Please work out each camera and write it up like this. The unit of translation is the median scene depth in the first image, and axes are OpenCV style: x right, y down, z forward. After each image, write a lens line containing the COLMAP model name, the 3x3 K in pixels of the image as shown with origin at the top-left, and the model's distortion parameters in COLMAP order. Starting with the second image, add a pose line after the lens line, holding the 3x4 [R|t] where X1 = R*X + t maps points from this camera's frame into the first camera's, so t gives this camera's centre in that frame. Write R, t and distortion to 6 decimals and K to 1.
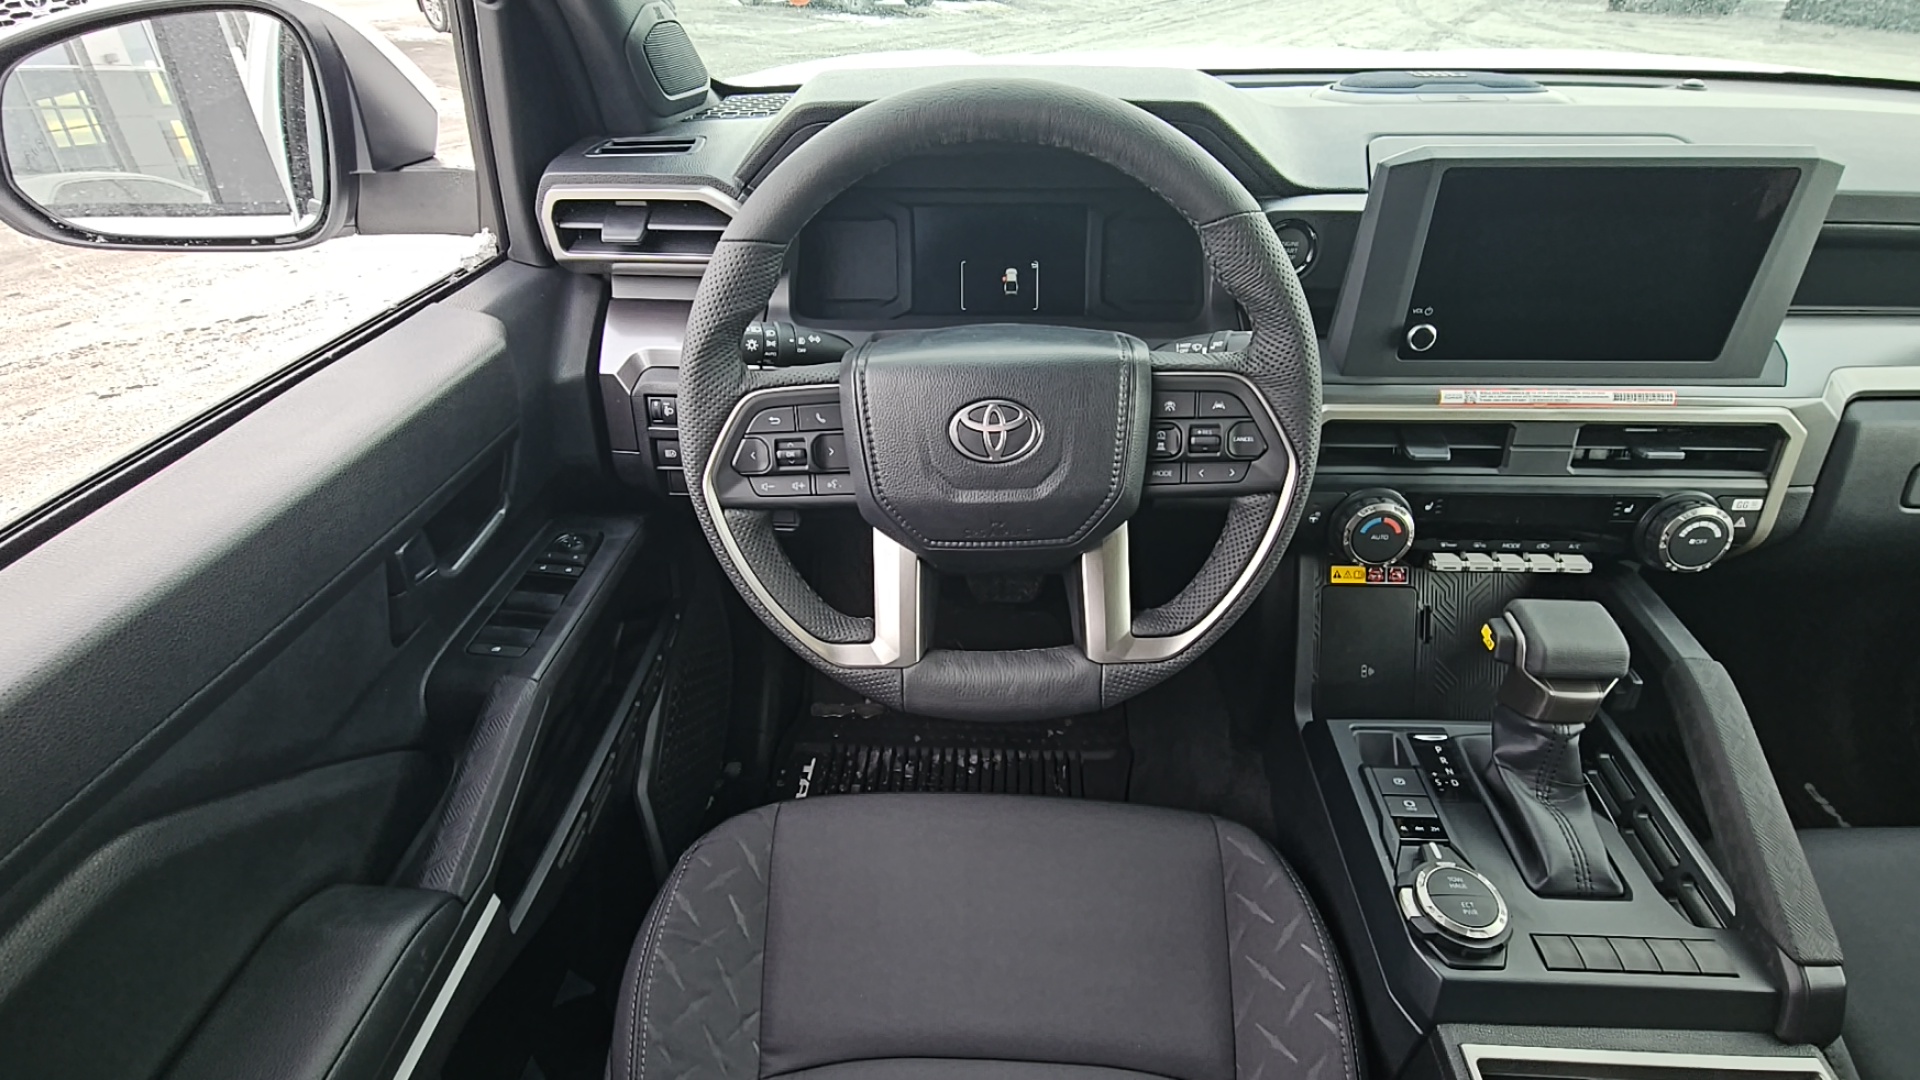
lens RADIAL K [[853.5, 0, 988.6], [0, 853.5, 540.4], [0, 0, 1]] dist [0.008379, -0.005914]
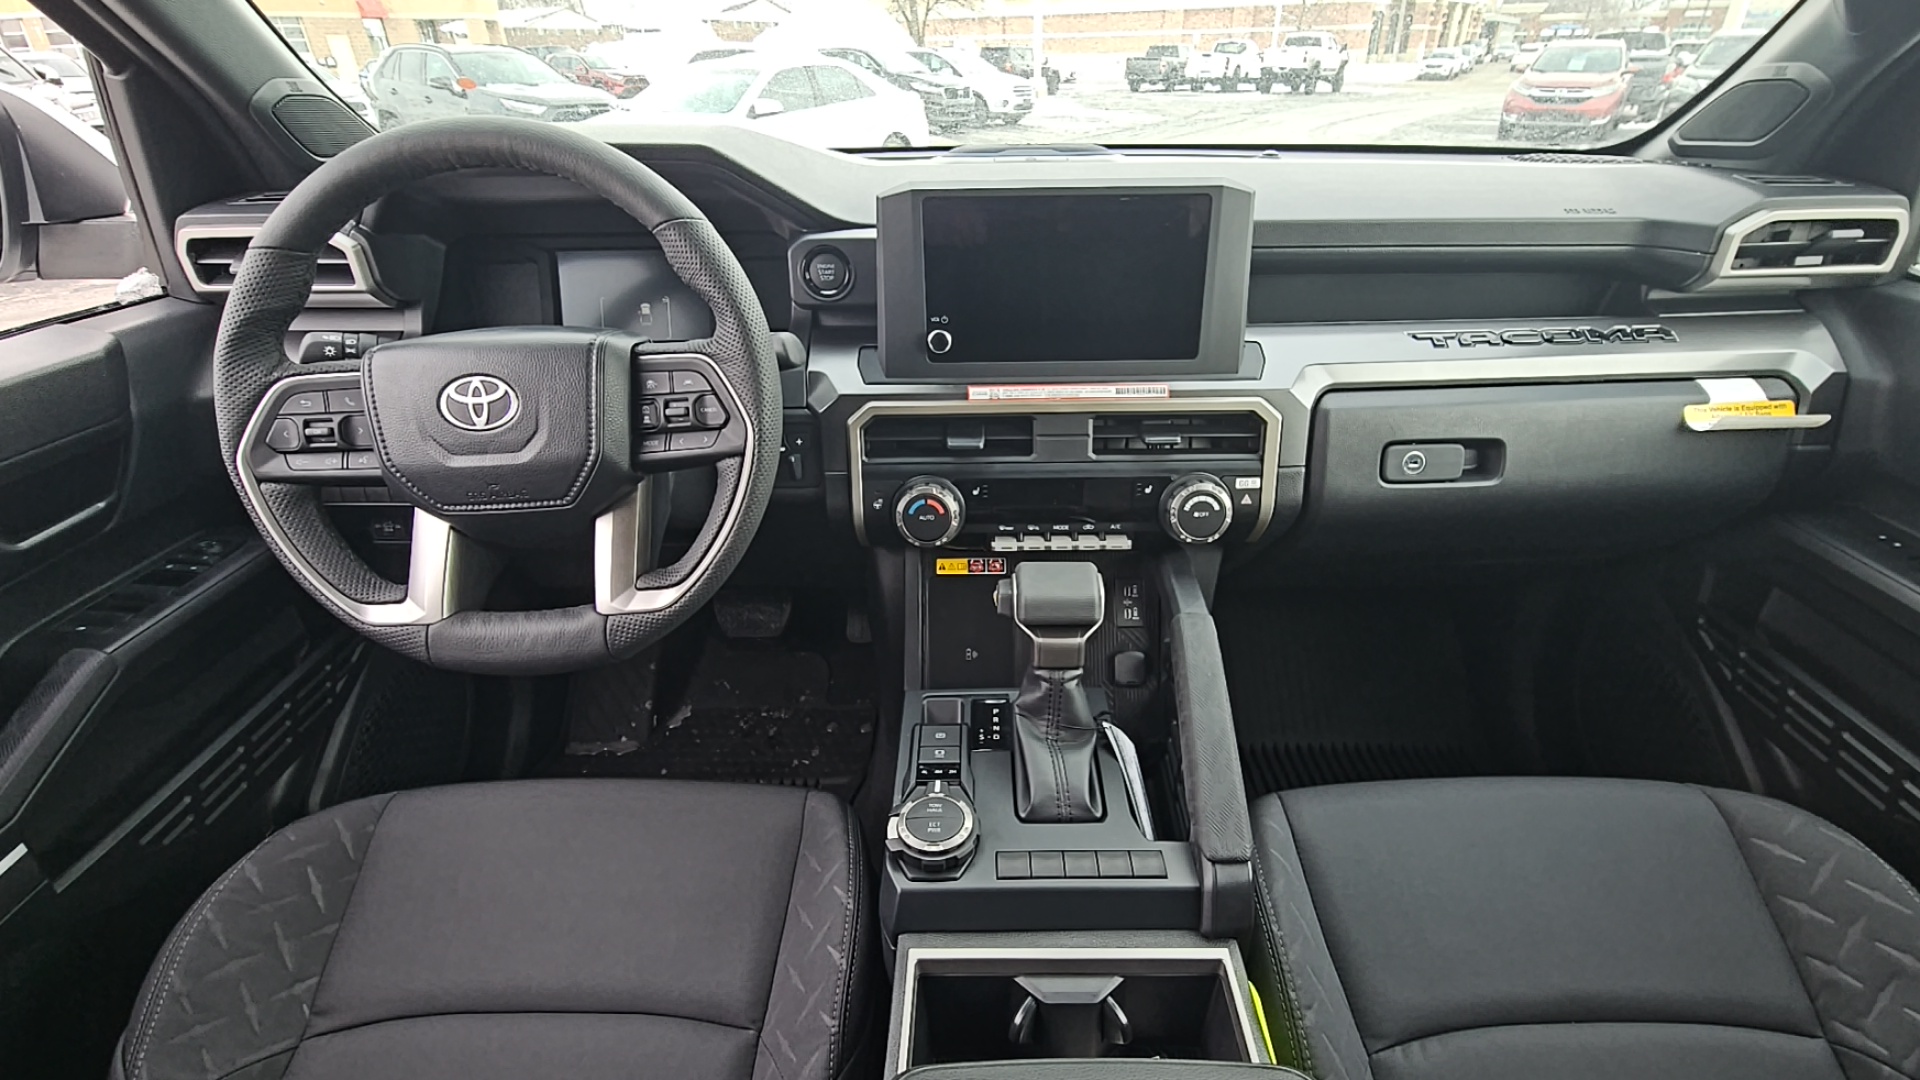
lens RADIAL K [[853.5, 0, 989.2], [0, 853.5, 544.0], [0, 0, 1]] dist [0.008379, -0.005914]
pose [[0.999124, -0.022395, 0.035345, 0.530724], [0.026472, 0.992487, -0.119455, 0.177773], [-0.032405, 0.120286, 0.992210, -0.122572]]
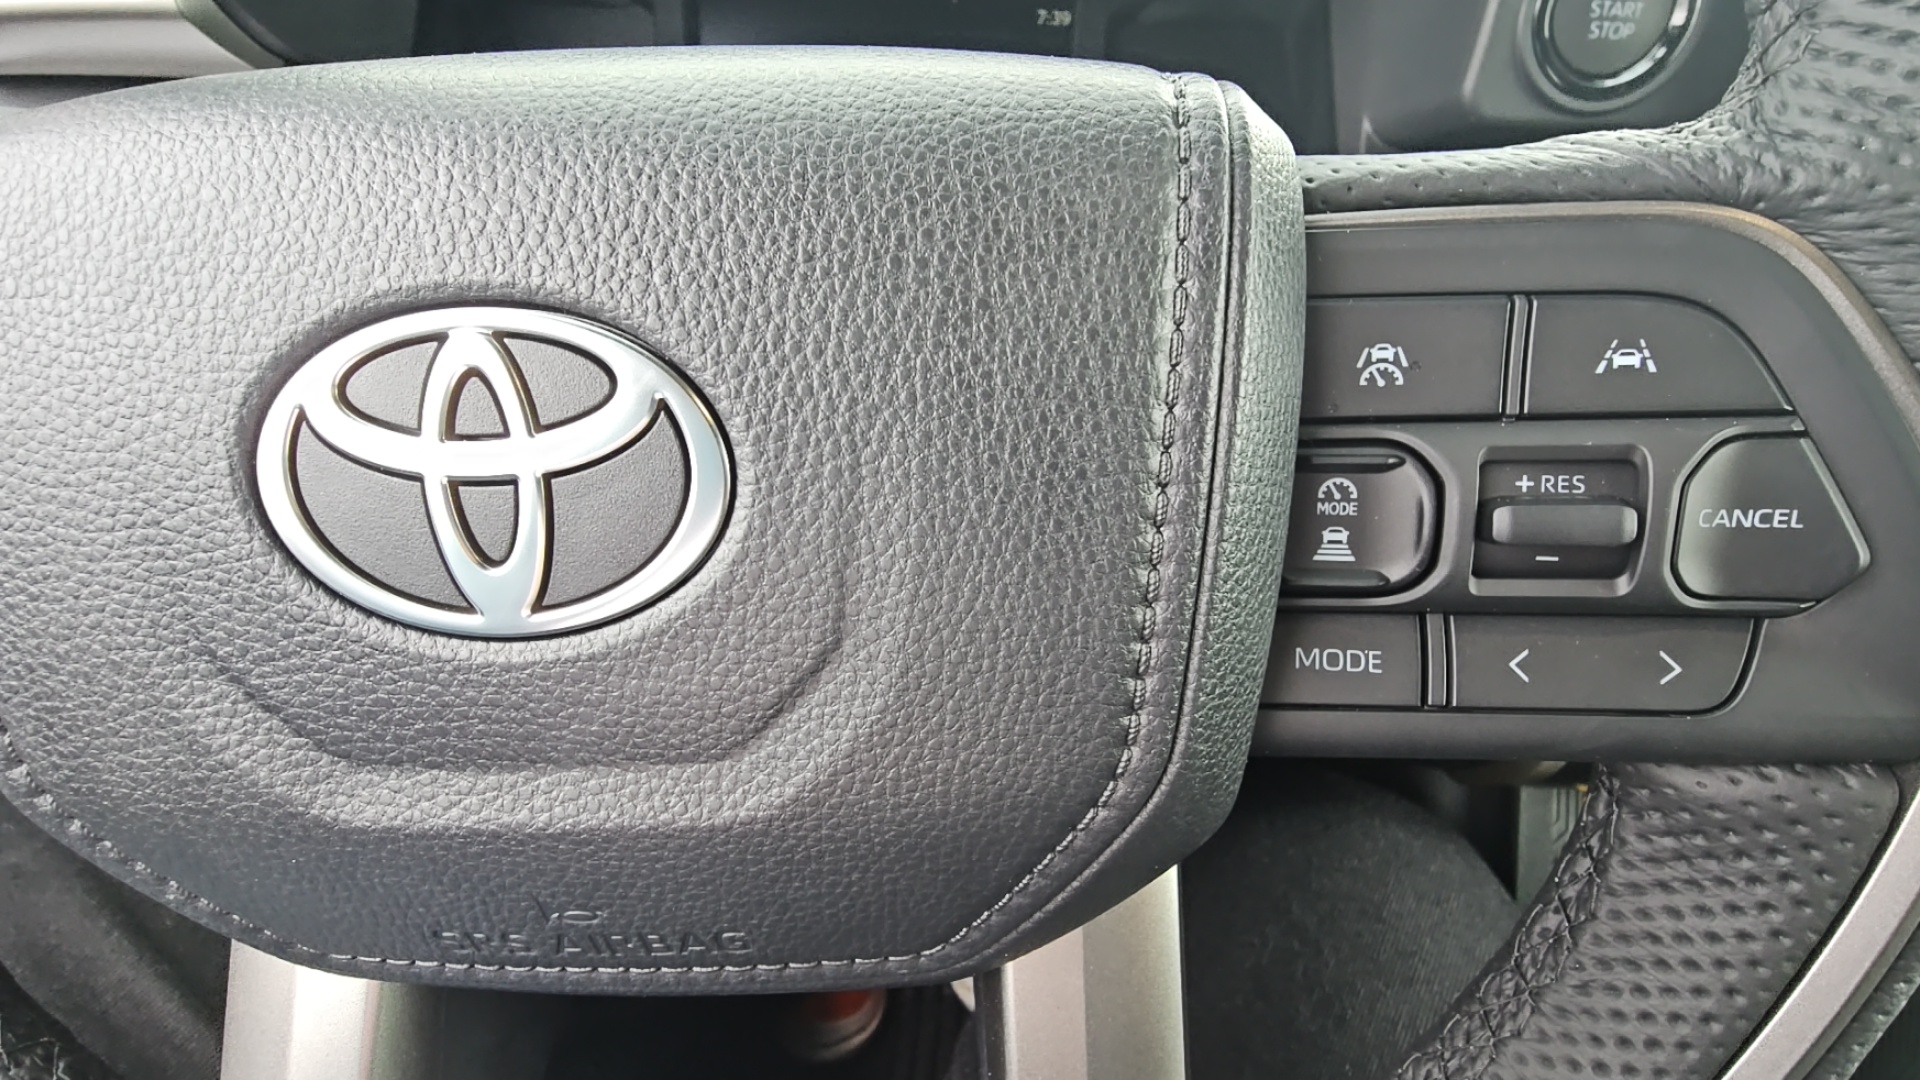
lens RADIAL K [[853.5, 0, 978.4], [0, 853.5, 534.3], [0, 0, 1]] dist [0.008379, -0.005914]
pose [[0.999976, 0.006339, -0.002732, 0.092333], [-0.006467, 0.998729, -0.049979, -0.086546], [0.002412, 0.049995, 0.998747, 0.662471]]
